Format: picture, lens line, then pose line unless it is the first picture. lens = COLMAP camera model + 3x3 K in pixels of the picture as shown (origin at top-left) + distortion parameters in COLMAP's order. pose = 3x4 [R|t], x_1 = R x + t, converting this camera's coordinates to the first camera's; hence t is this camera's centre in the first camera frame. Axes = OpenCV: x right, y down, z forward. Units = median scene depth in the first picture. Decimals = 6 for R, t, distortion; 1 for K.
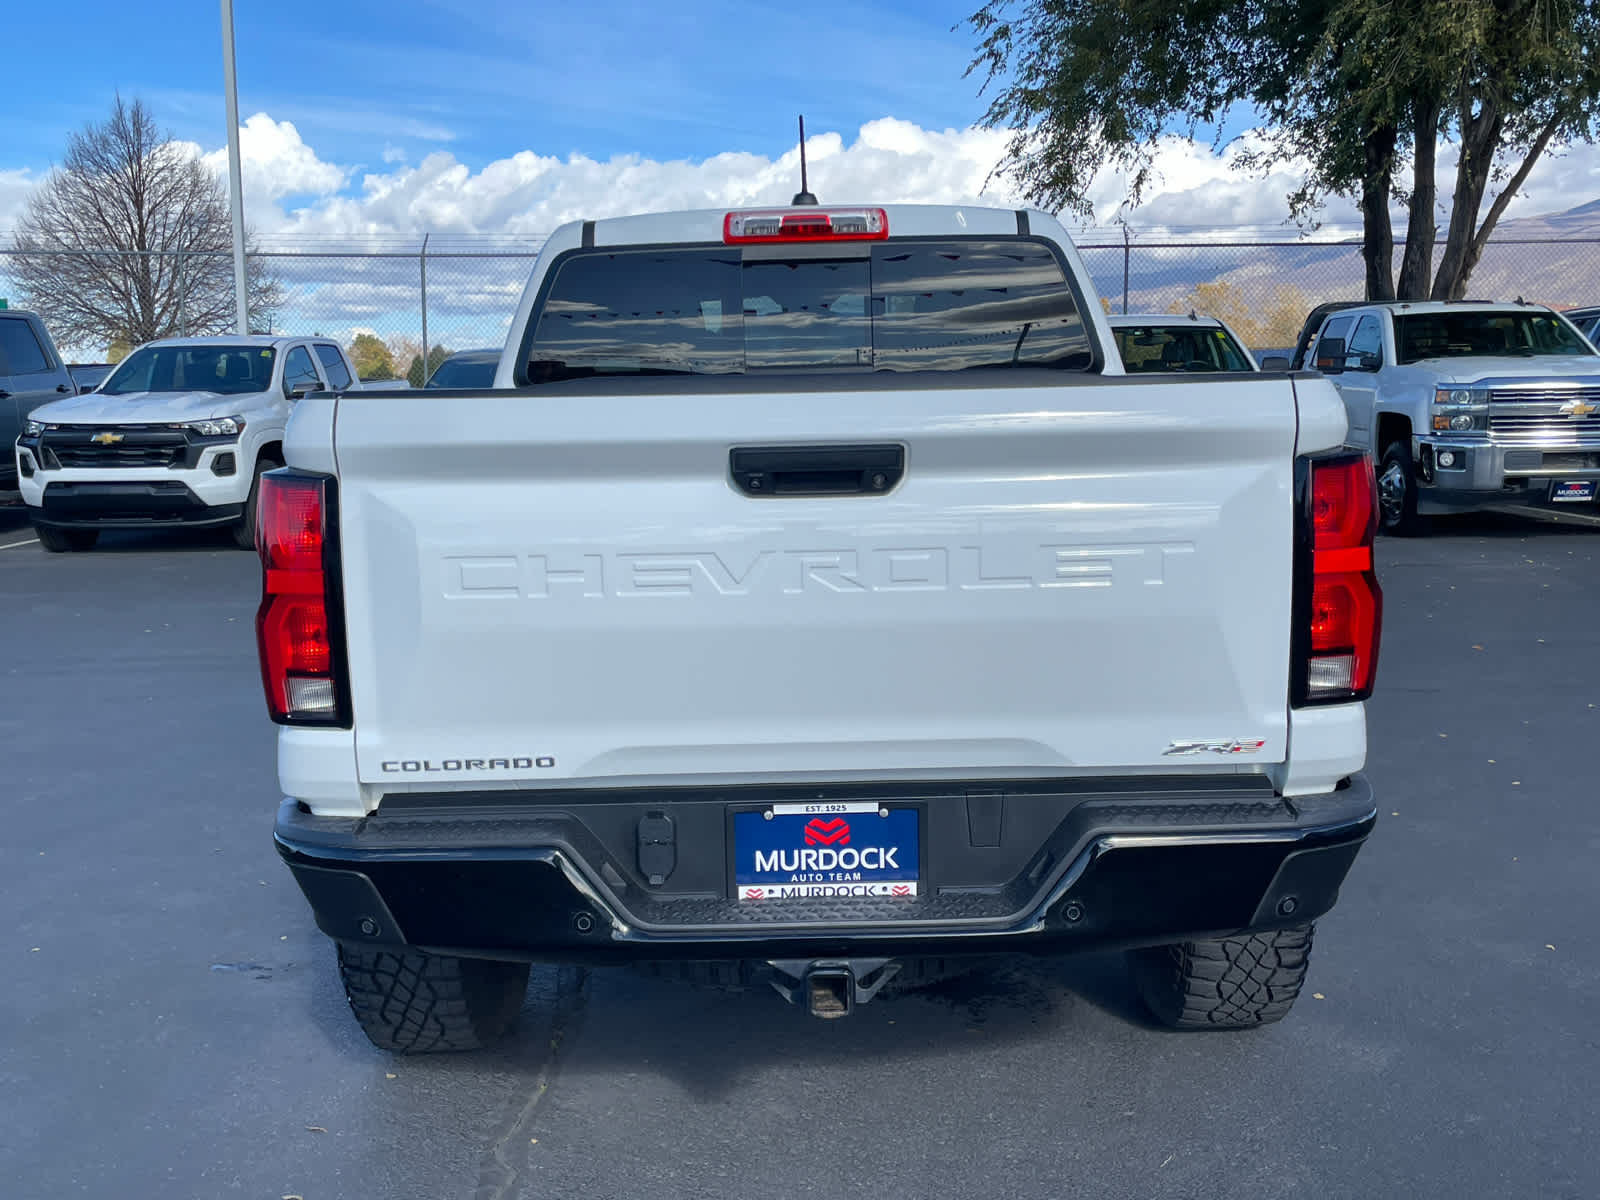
lens RADIAL K [[1605.4, 0, 824.3], [0, 1605.4, 604.2], [0, 0, 1]] dist [0.113742, -0.168502]
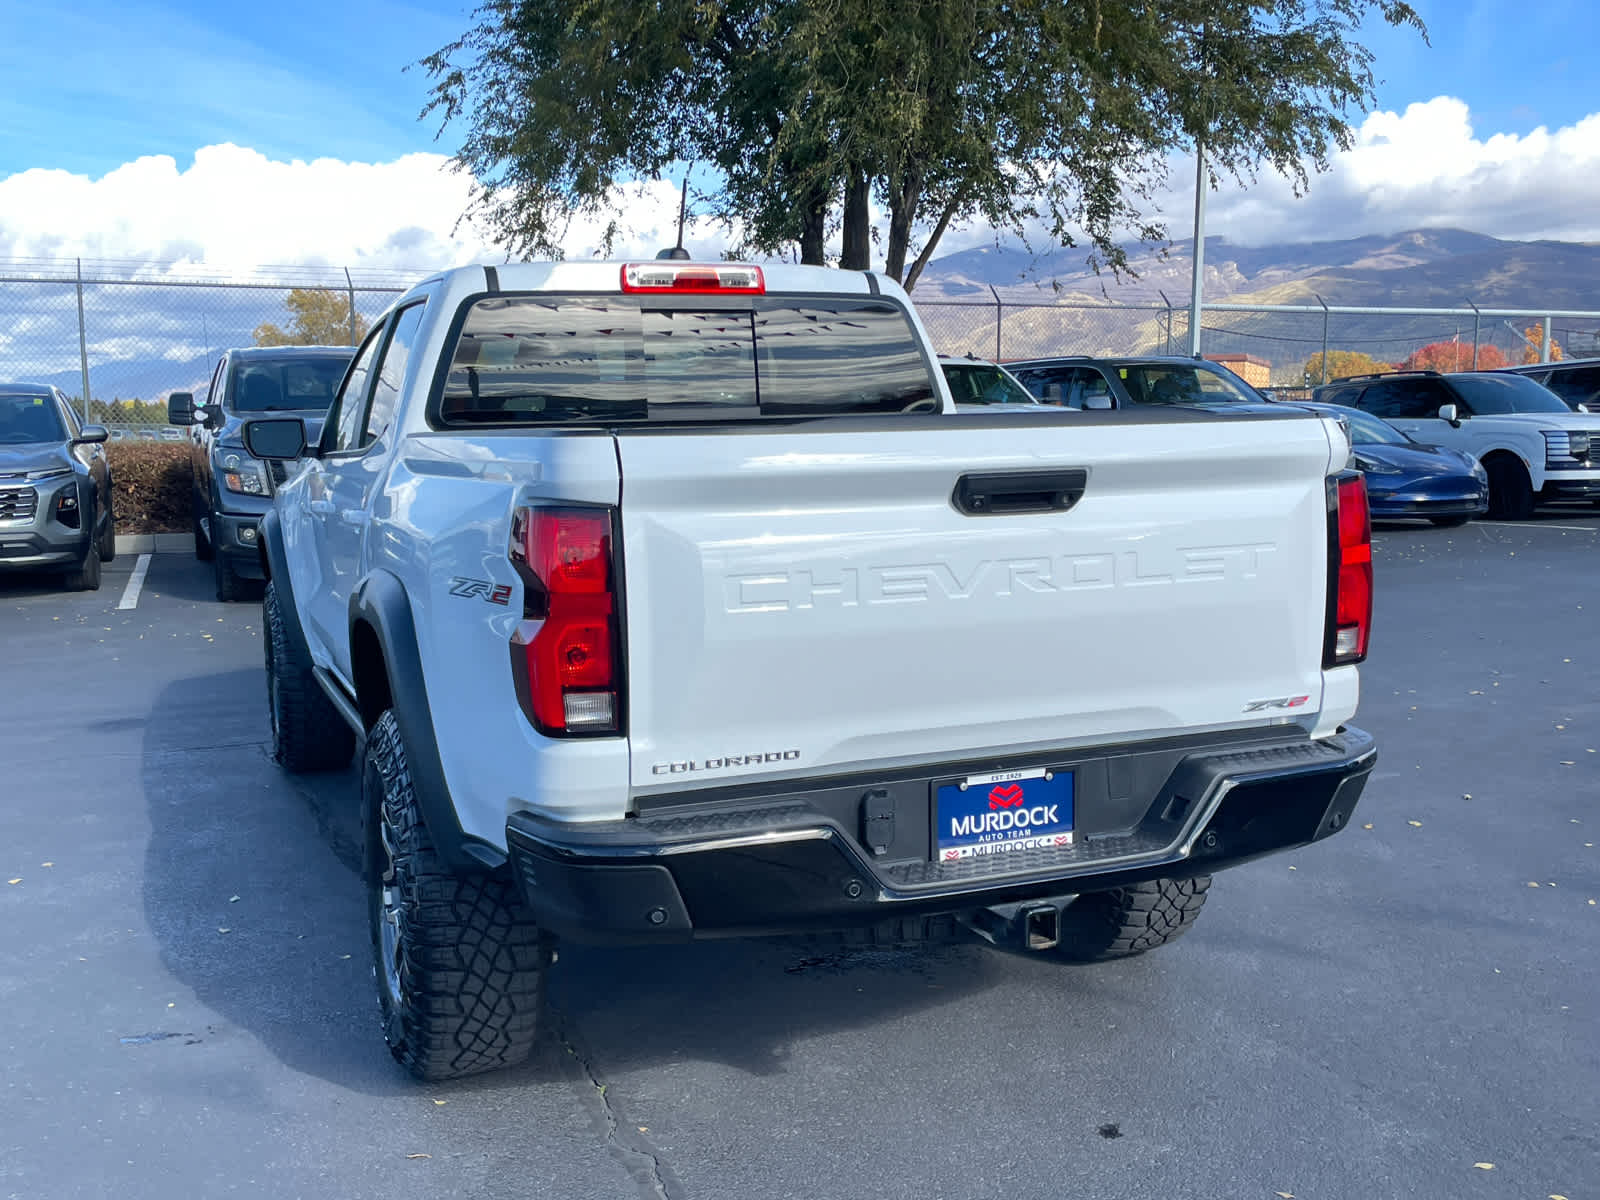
lens RADIAL K [[1605.4, 0, 824.3], [0, 1605.4, 604.2], [0, 0, 1]] dist [0.113742, -0.168502]
pose [[0.926470, -0.042549, 0.373957, -0.559238], [0.052367, 0.998498, -0.016128, 0.011619], [-0.372709, 0.034525, 0.927306, -0.057070]]
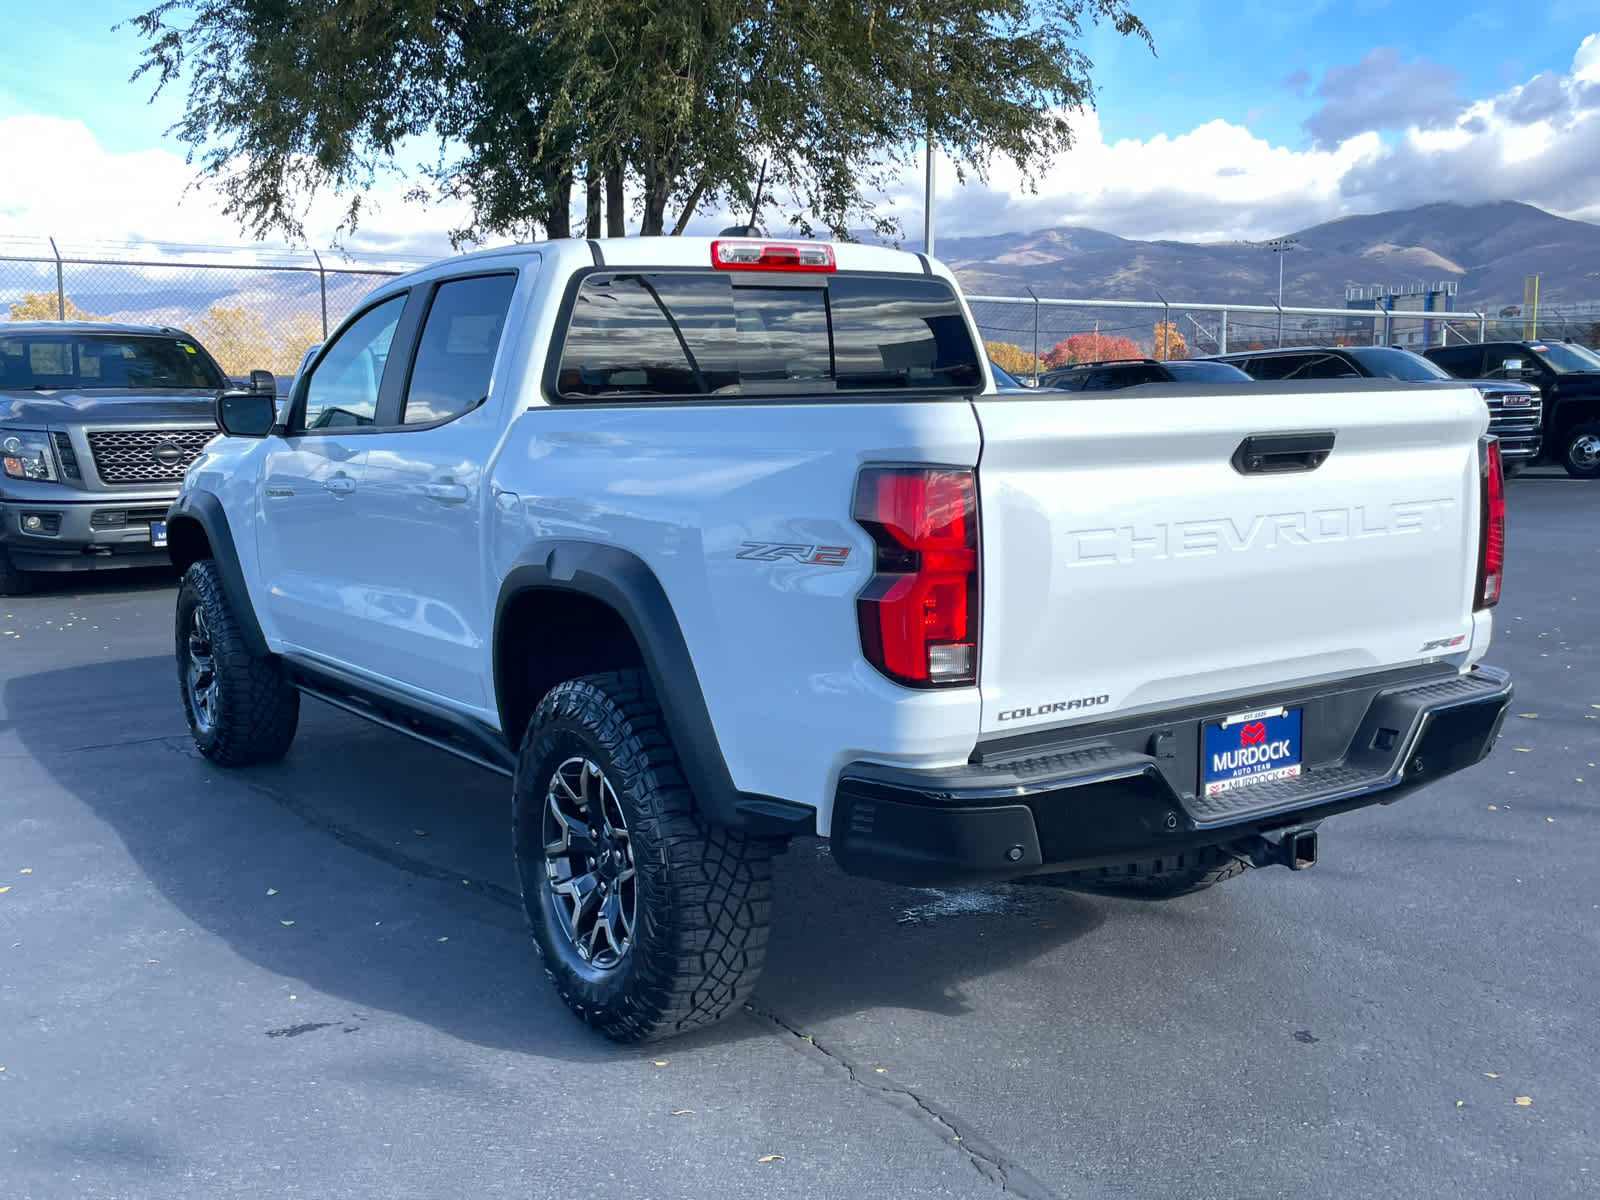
lens RADIAL K [[1602.5, 0, 821.4], [0, 1602.5, 584.6], [0, 0, 1]] dist [0.131462, -0.219324]
pose [[0.829806, -0.061145, 0.554692, -0.997358], [0.077416, 0.996981, -0.005913, 0.002583], [-0.552656, 0.047849, 0.832035, 0.103654]]
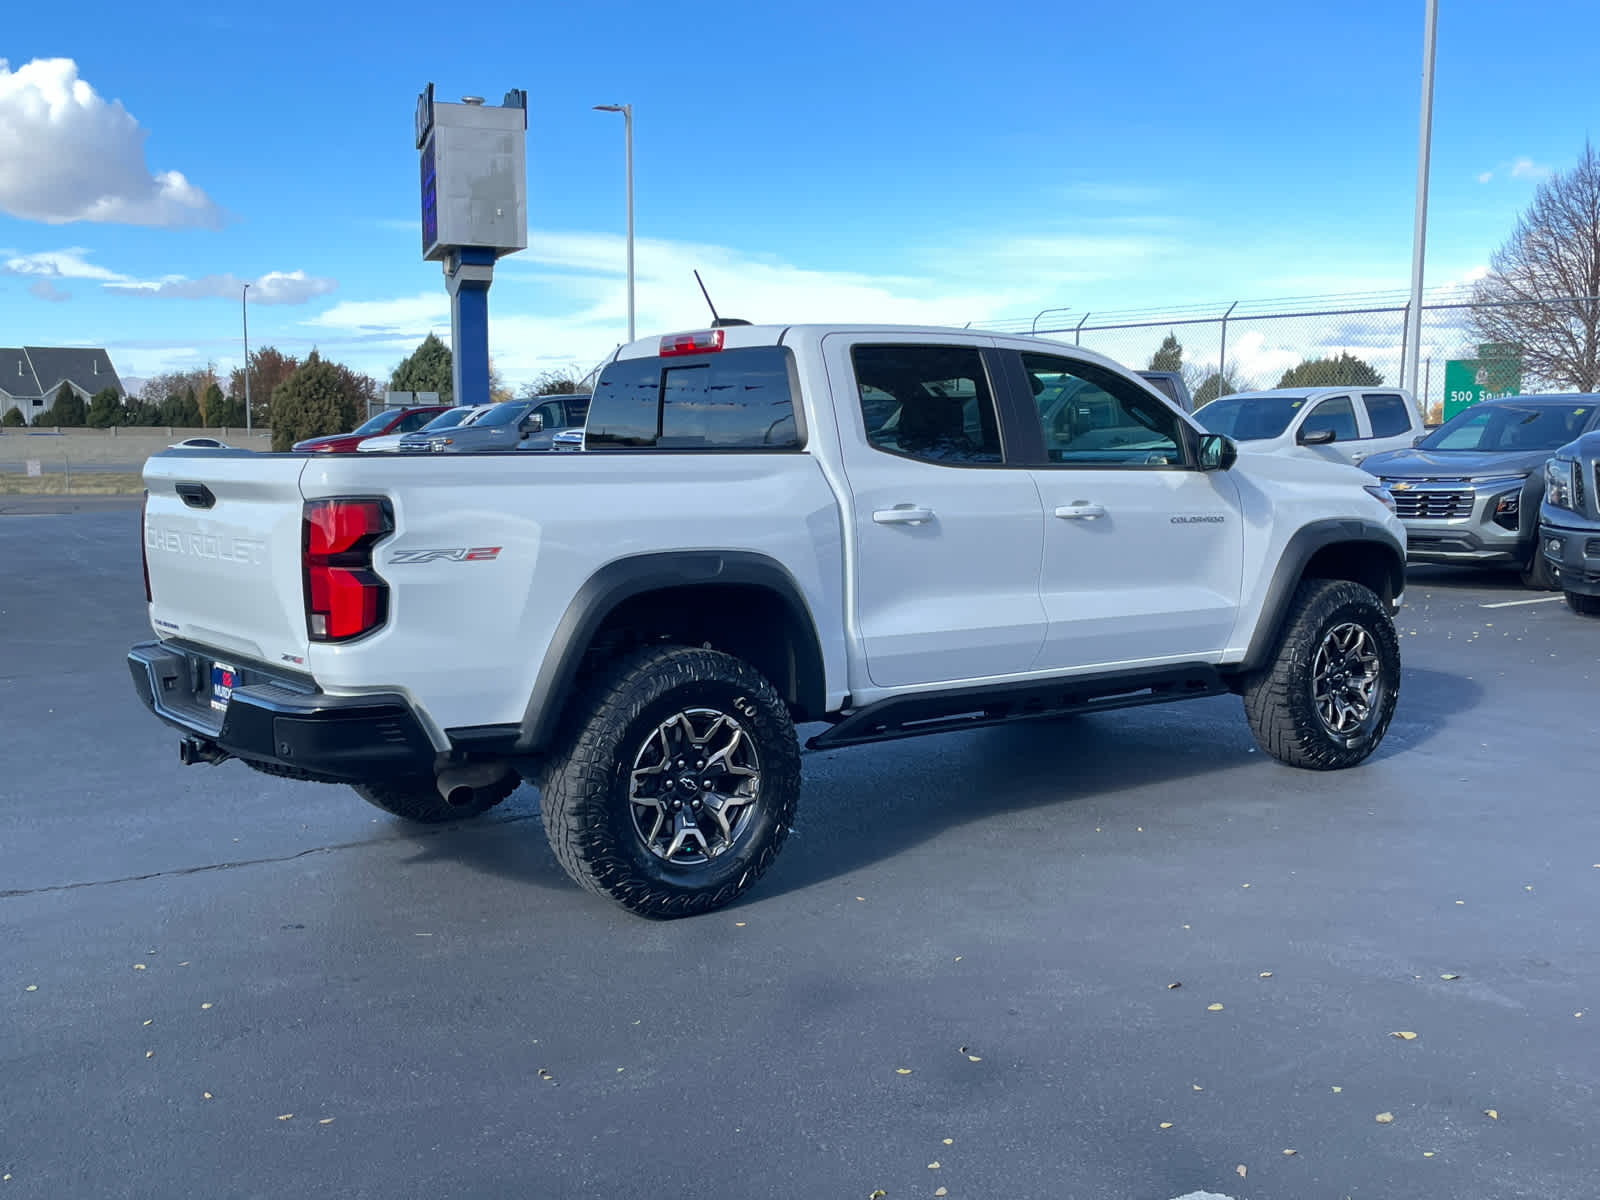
lens RADIAL K [[1602.5, 0, 821.4], [0, 1602.5, 584.6], [0, 0, 1]] dist [0.131462, -0.219324]
pose [[0.607089, 0.086484, -0.789914, 1.996971], [-0.113079, 0.993346, 0.021850, -0.098883], [0.786547, 0.076058, 0.612829, 0.344324]]
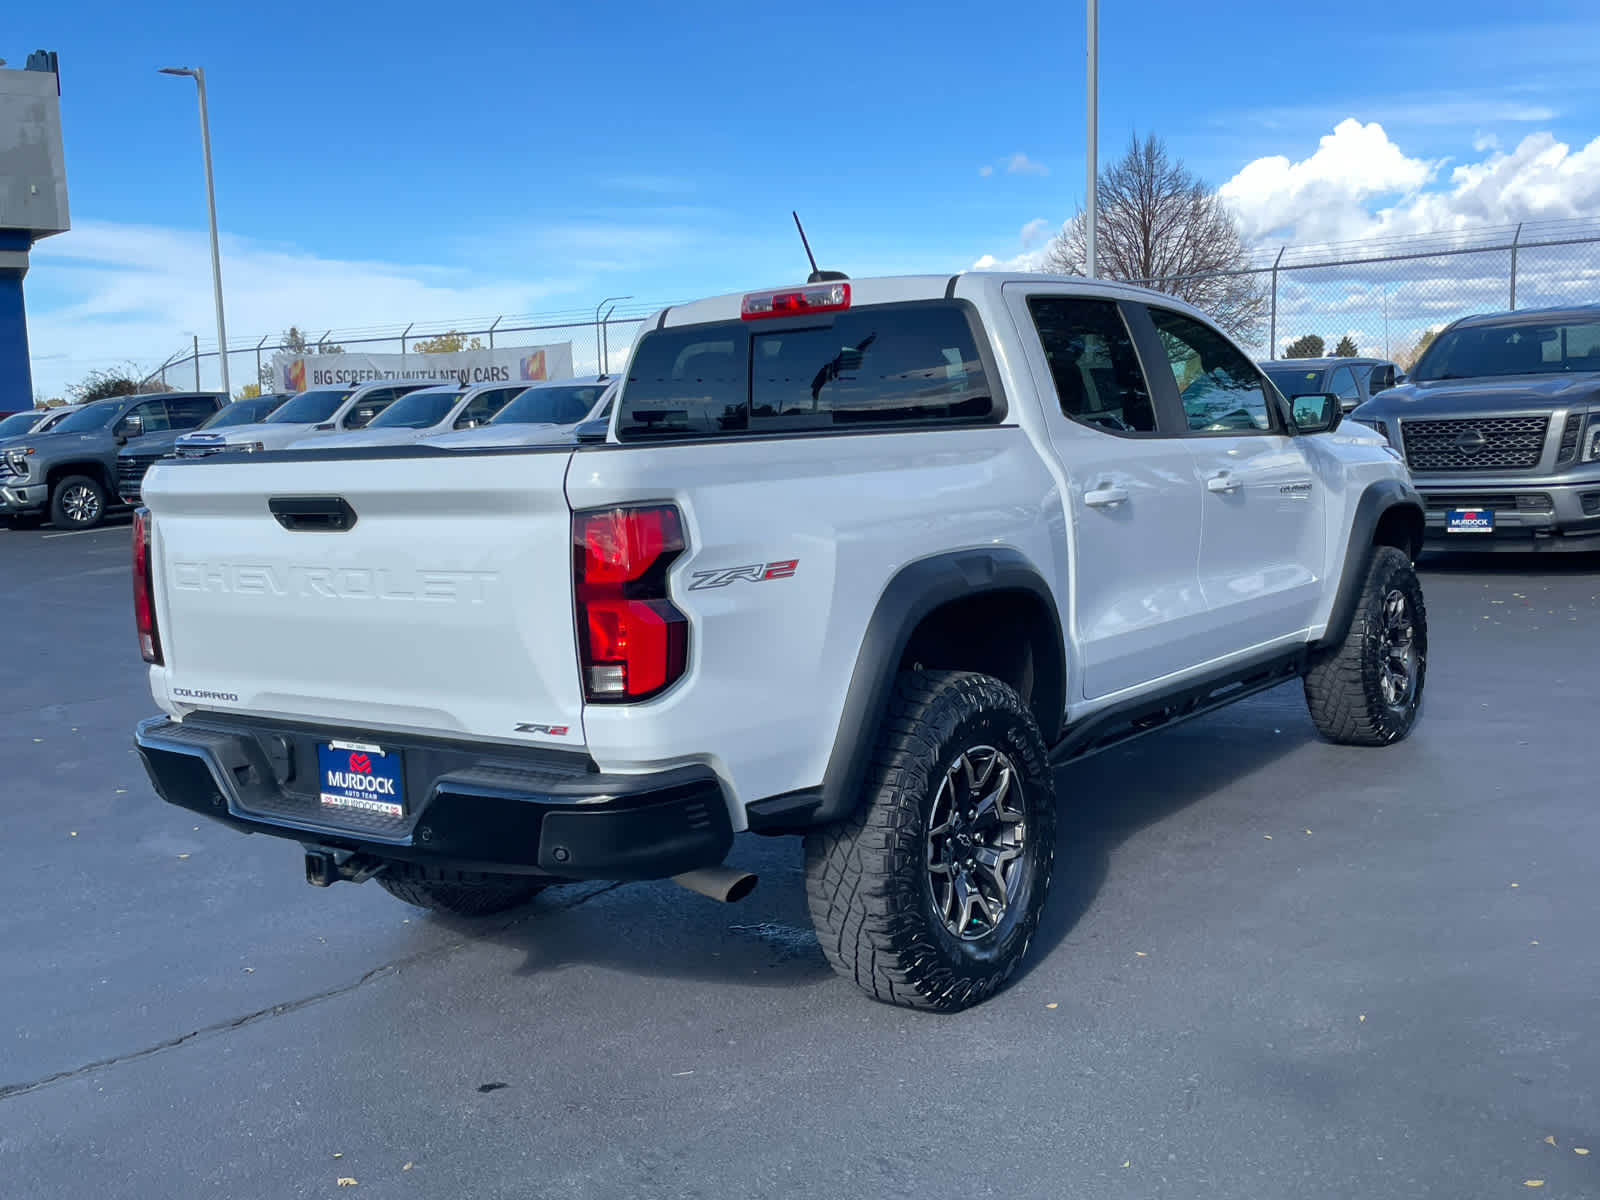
lens RADIAL K [[1605.4, 0, 824.3], [0, 1605.4, 604.2], [0, 0, 1]] dist [0.113742, -0.168502]
pose [[0.803698, 0.051922, -0.592768, 1.186478], [-0.052478, 0.998489, 0.016308, -0.046323], [0.592719, 0.018000, 0.805208, 0.074465]]
